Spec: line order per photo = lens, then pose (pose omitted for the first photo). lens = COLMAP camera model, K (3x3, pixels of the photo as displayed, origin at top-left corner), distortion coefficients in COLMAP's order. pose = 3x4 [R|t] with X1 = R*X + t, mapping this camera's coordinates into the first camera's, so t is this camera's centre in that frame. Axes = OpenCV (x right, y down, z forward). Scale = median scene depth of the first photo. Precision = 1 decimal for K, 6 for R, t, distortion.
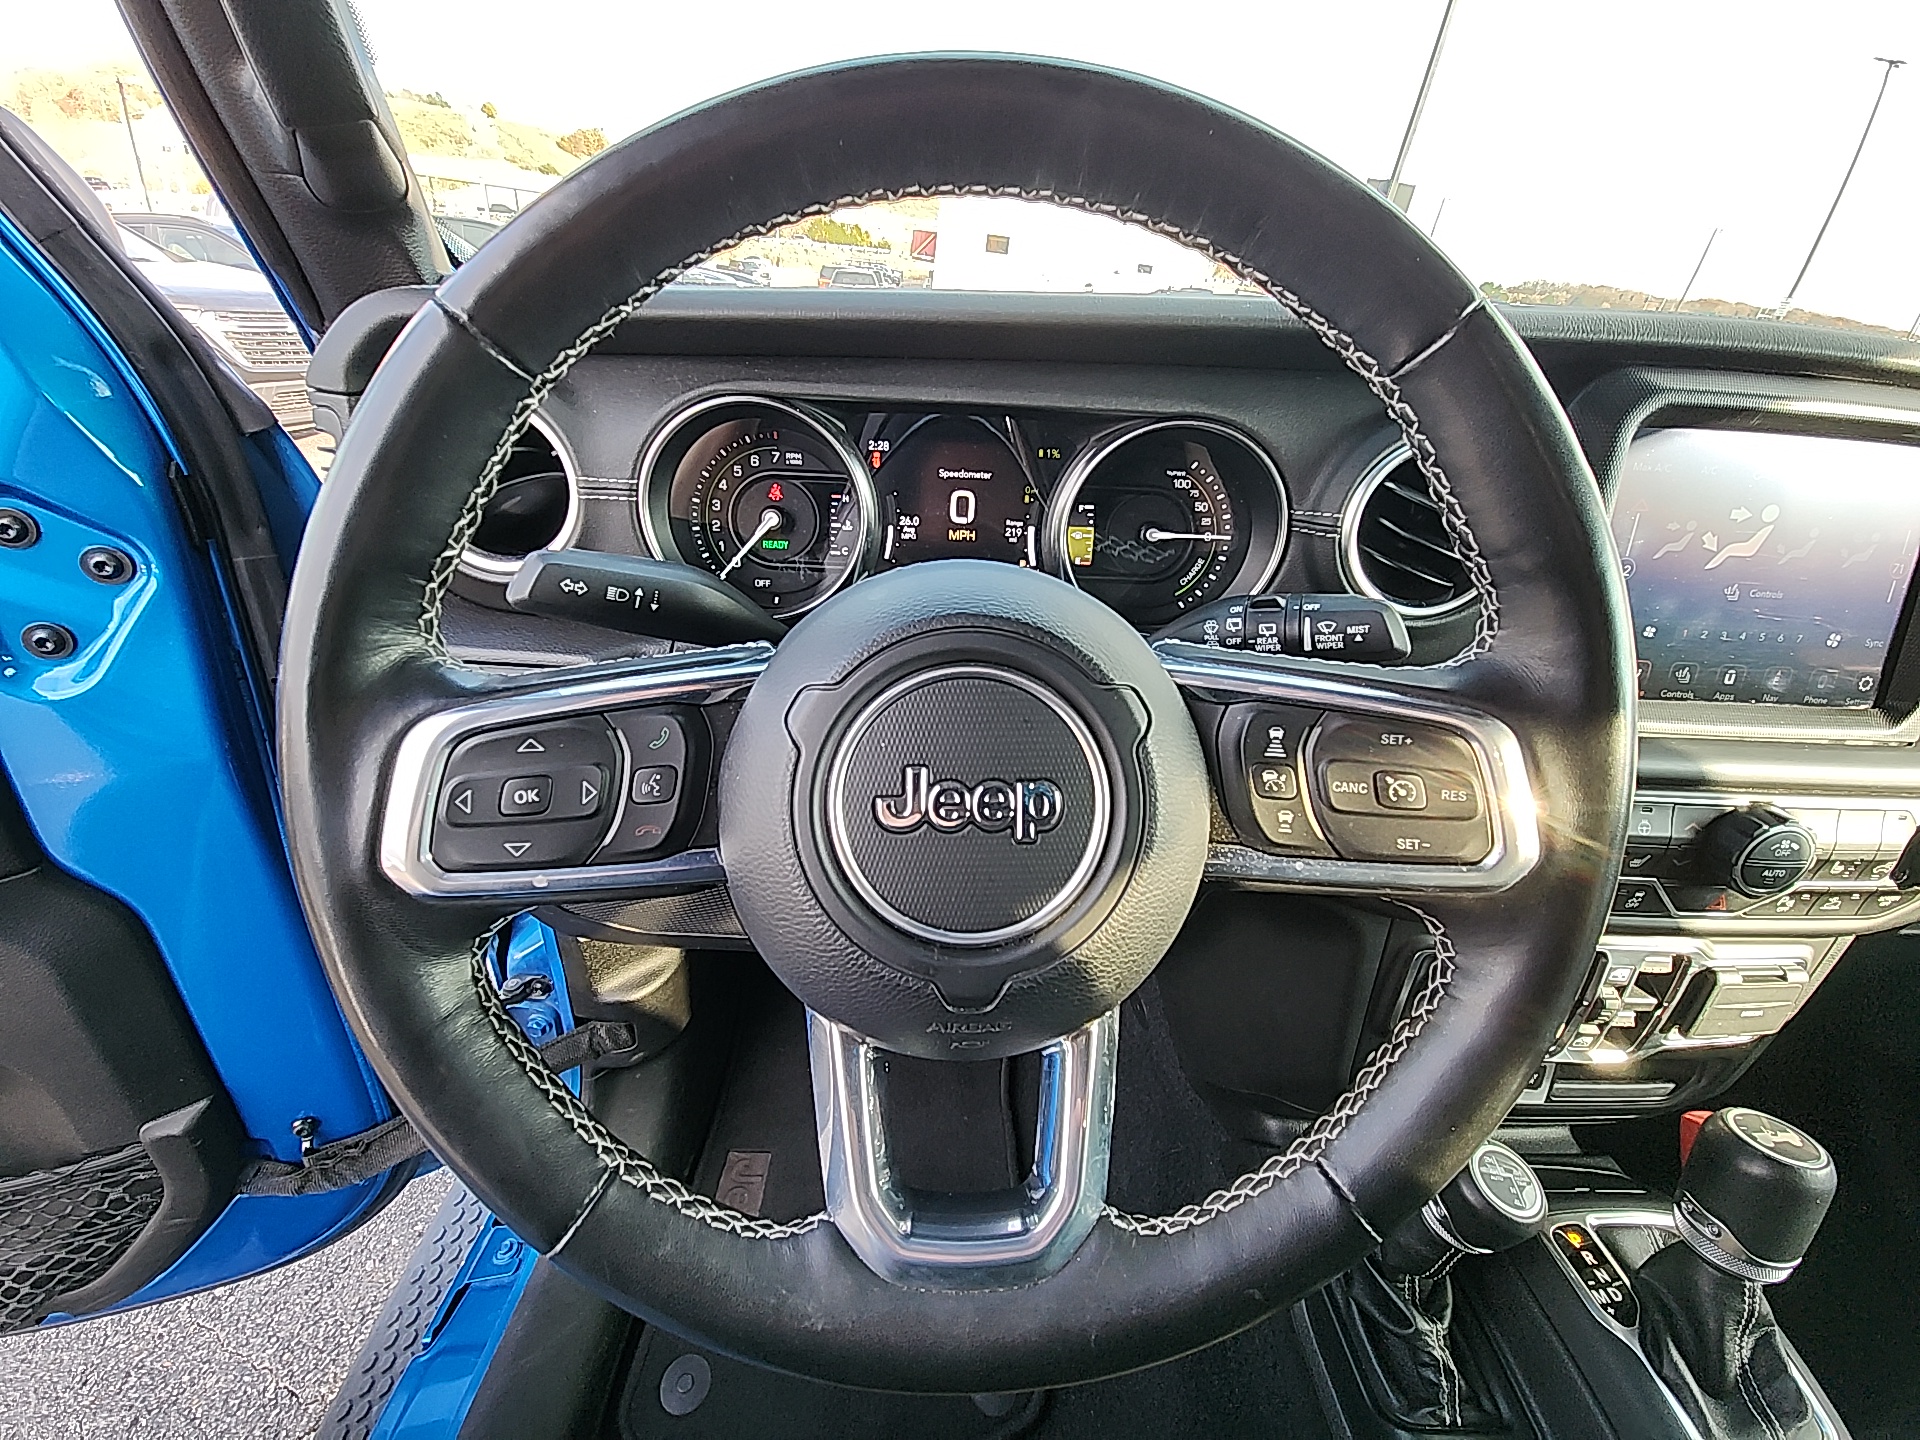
lens RADIAL K [[771.1, 0, 951.7], [0, 771.1, 705.7], [0, 0, 1]] dist [0.012502, -0.009695]
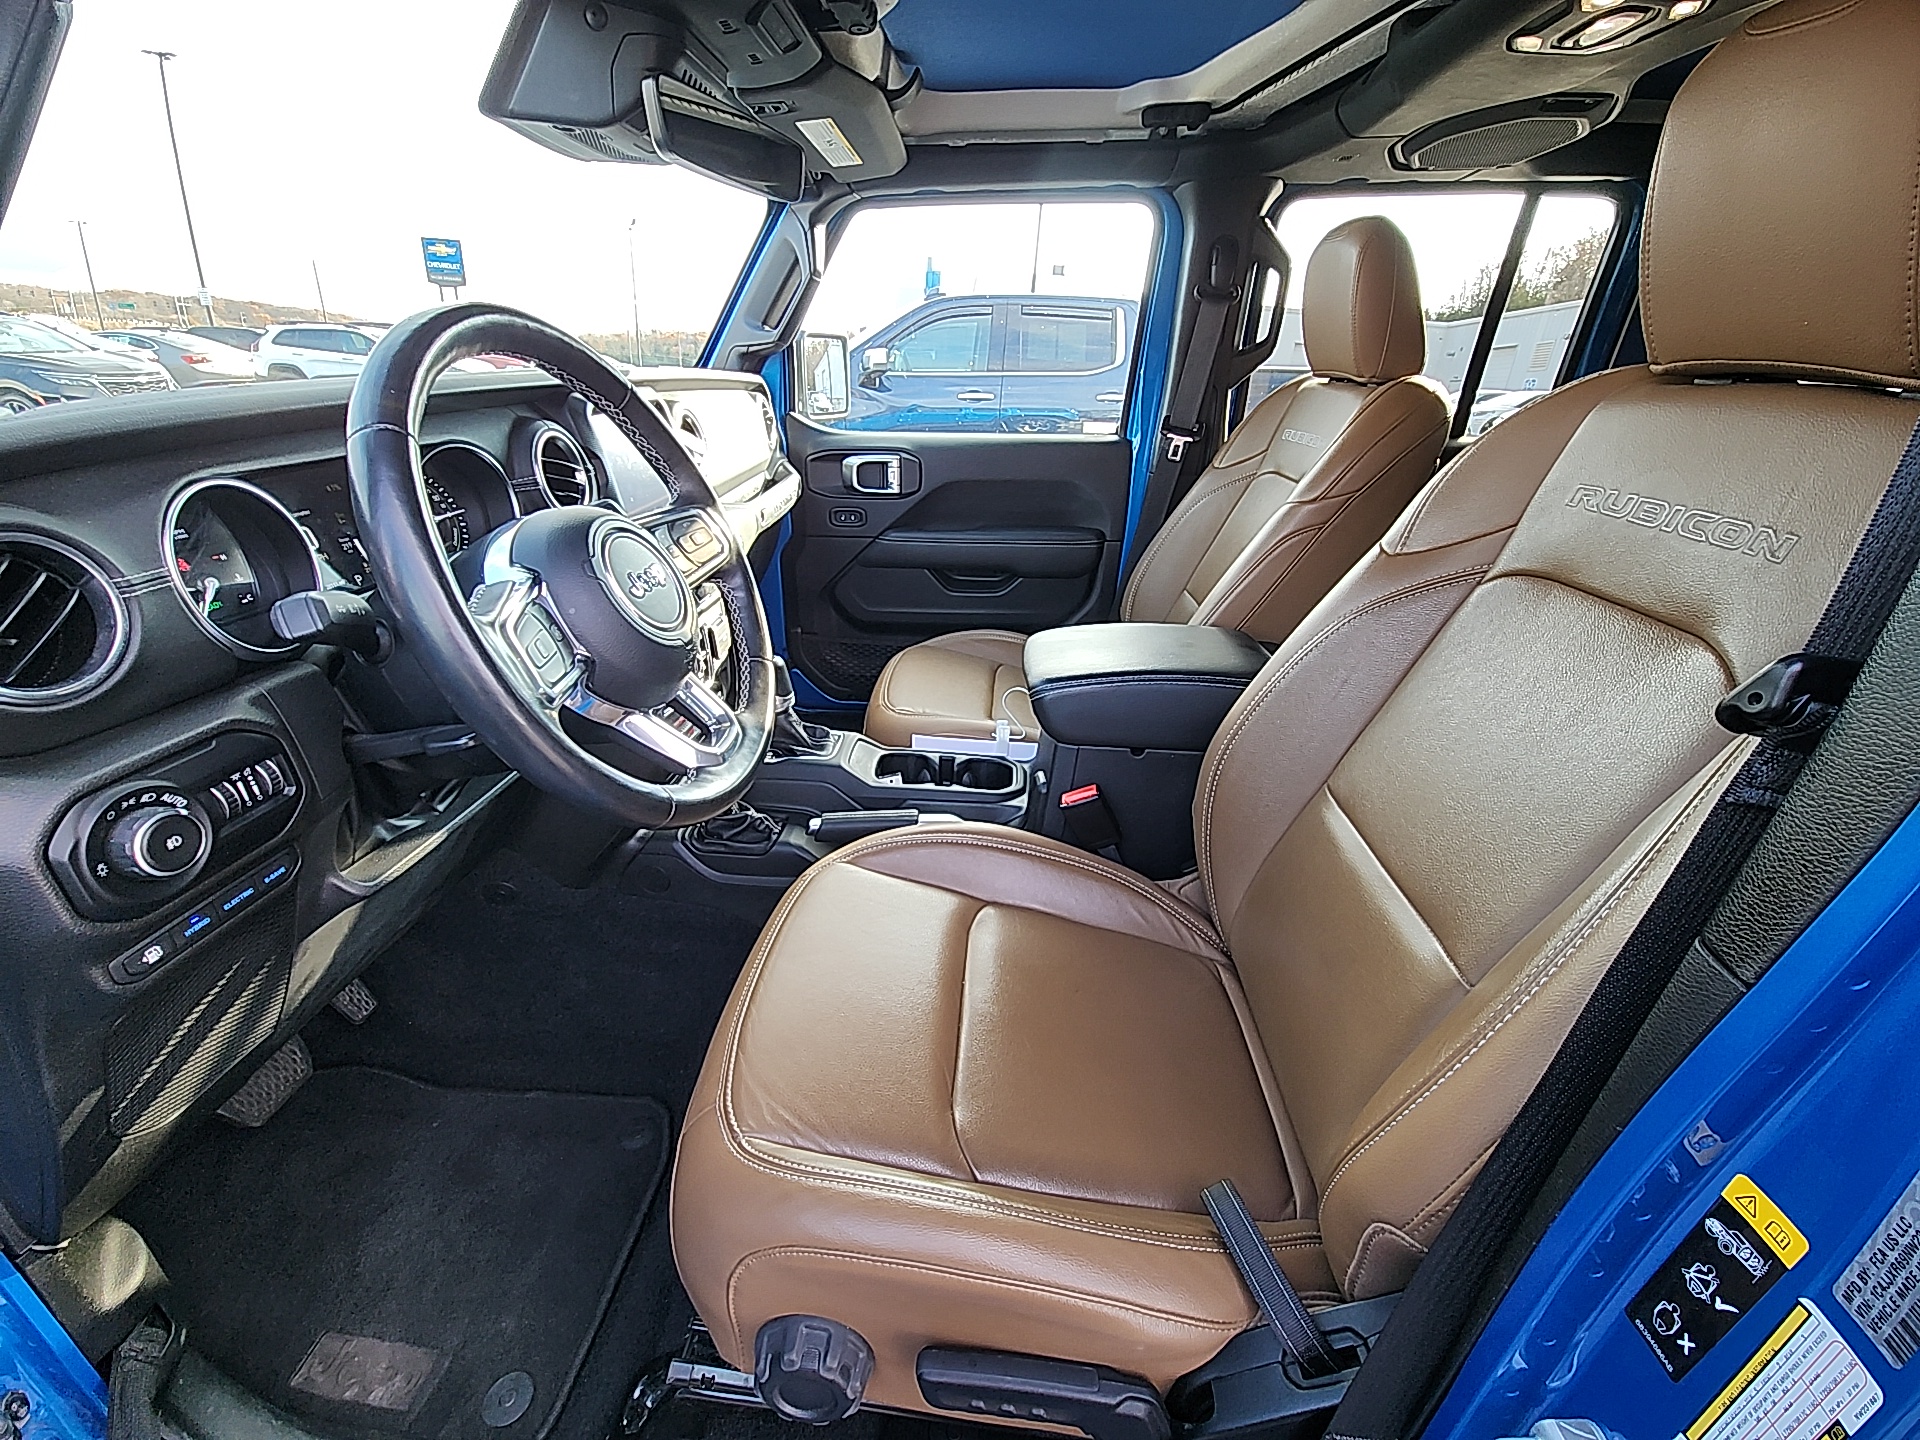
lens RADIAL K [[771.1, 0, 953.3], [0, 771.1, 709.2], [0, 0, 1]] dist [0.012502, -0.009695]
pose [[0.103673, -0.461261, 0.881187, -1.401299], [0.448012, 0.812649, 0.372675, -0.018773], [-0.887996, 0.356146, 0.290900, -0.322053]]
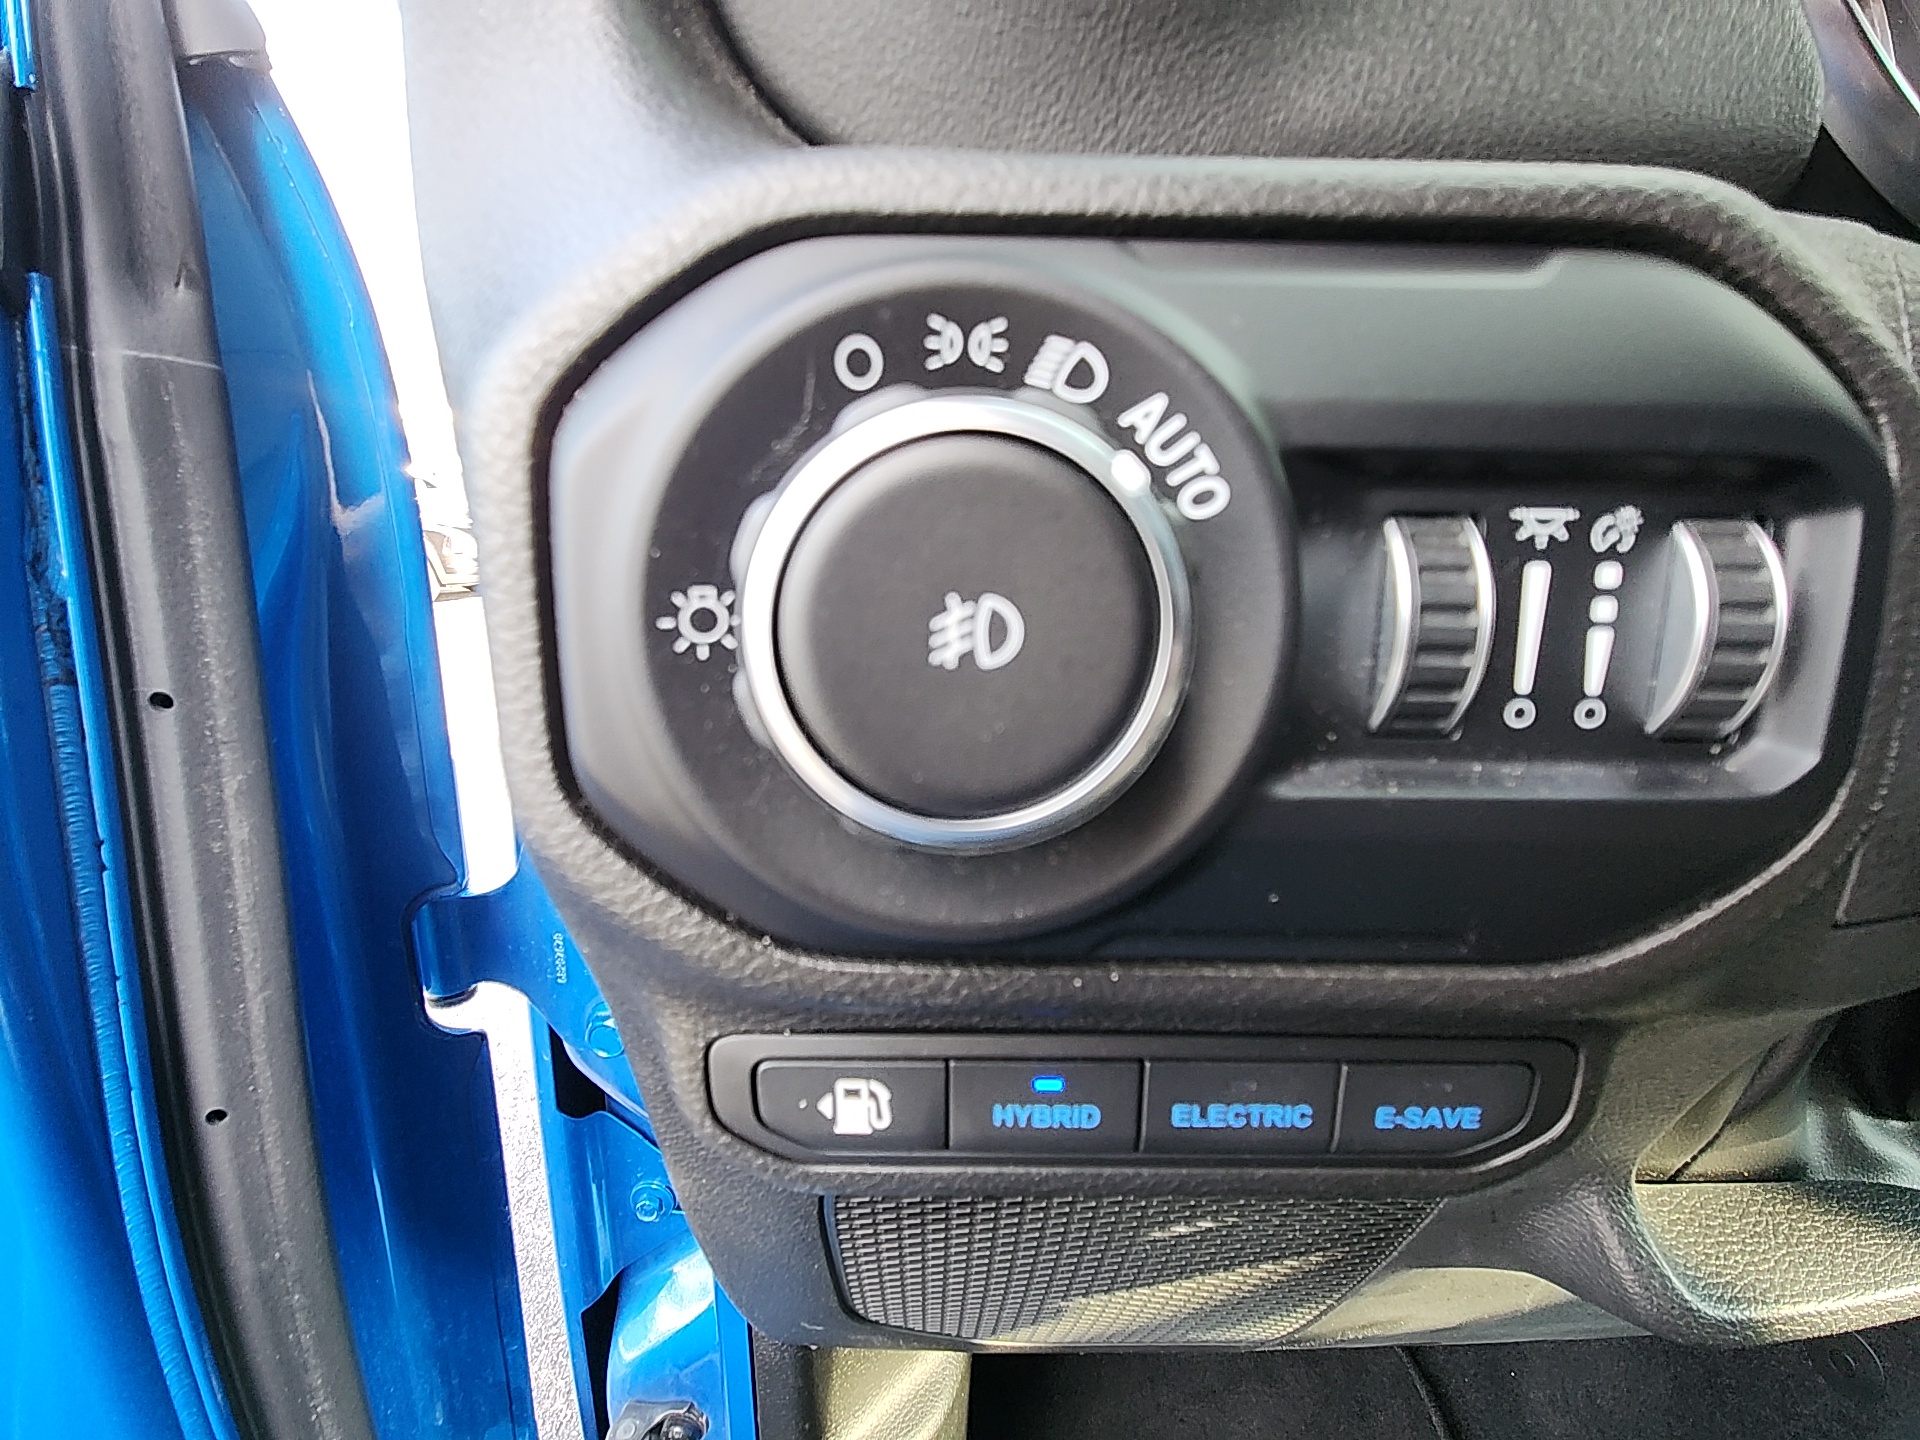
lens RADIAL K [[771.1, 0, 958.3], [0, 771.1, 710.5], [0, 0, 1]] dist [0.012502, -0.009695]
pose [[0.998505, -0.054582, -0.003050, -0.660948], [0.052485, 0.972768, -0.225762, 0.095918], [0.015289, 0.225265, 0.974178, 0.863724]]
